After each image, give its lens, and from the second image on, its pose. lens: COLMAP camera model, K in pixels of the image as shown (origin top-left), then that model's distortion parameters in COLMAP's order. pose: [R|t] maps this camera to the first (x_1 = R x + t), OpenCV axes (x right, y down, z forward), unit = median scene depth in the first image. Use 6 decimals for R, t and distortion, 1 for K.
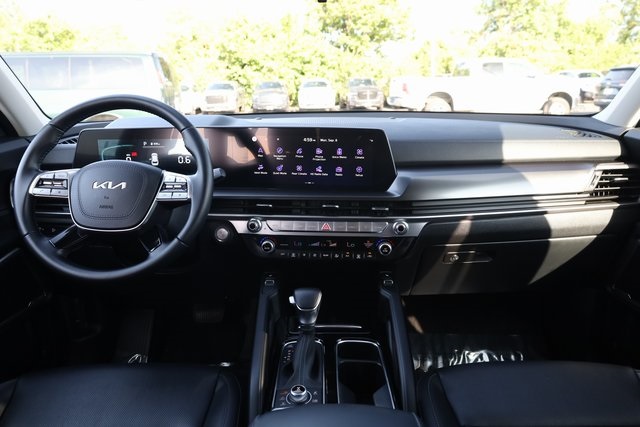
lens RADIAL K [[452.3, 0, 320.0], [0, 452.3, 213.5], [0, 0, 1]] dist [-0.001863, -0.007583]
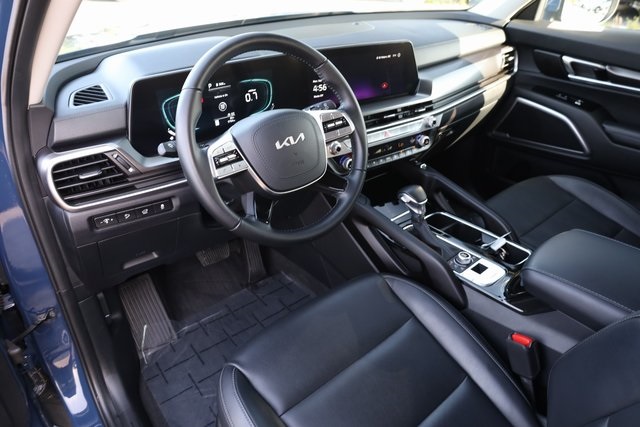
lens RADIAL K [[452.3, 0, 320.0], [0, 452.3, 213.5], [0, 0, 1]] dist [-0.001863, -0.007583]
pose [[0.771025, -0.317249, 0.552154, -0.807211], [0.163574, 0.936643, 0.309749, -0.164931], [-0.615439, -0.148506, 0.774068, 0.171096]]
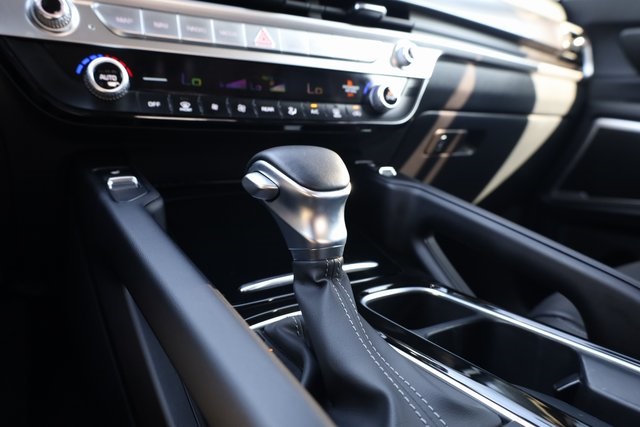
lens RADIAL K [[452.3, 0, 320.0], [0, 452.3, 213.5], [0, 0, 1]] dist [-0.001863, -0.007583]
pose [[0.828660, -0.078807, 0.554177, -0.175634], [0.112516, 0.993283, -0.026994, 0.197326], [-0.548328, 0.084723, 0.831961, 0.633889]]
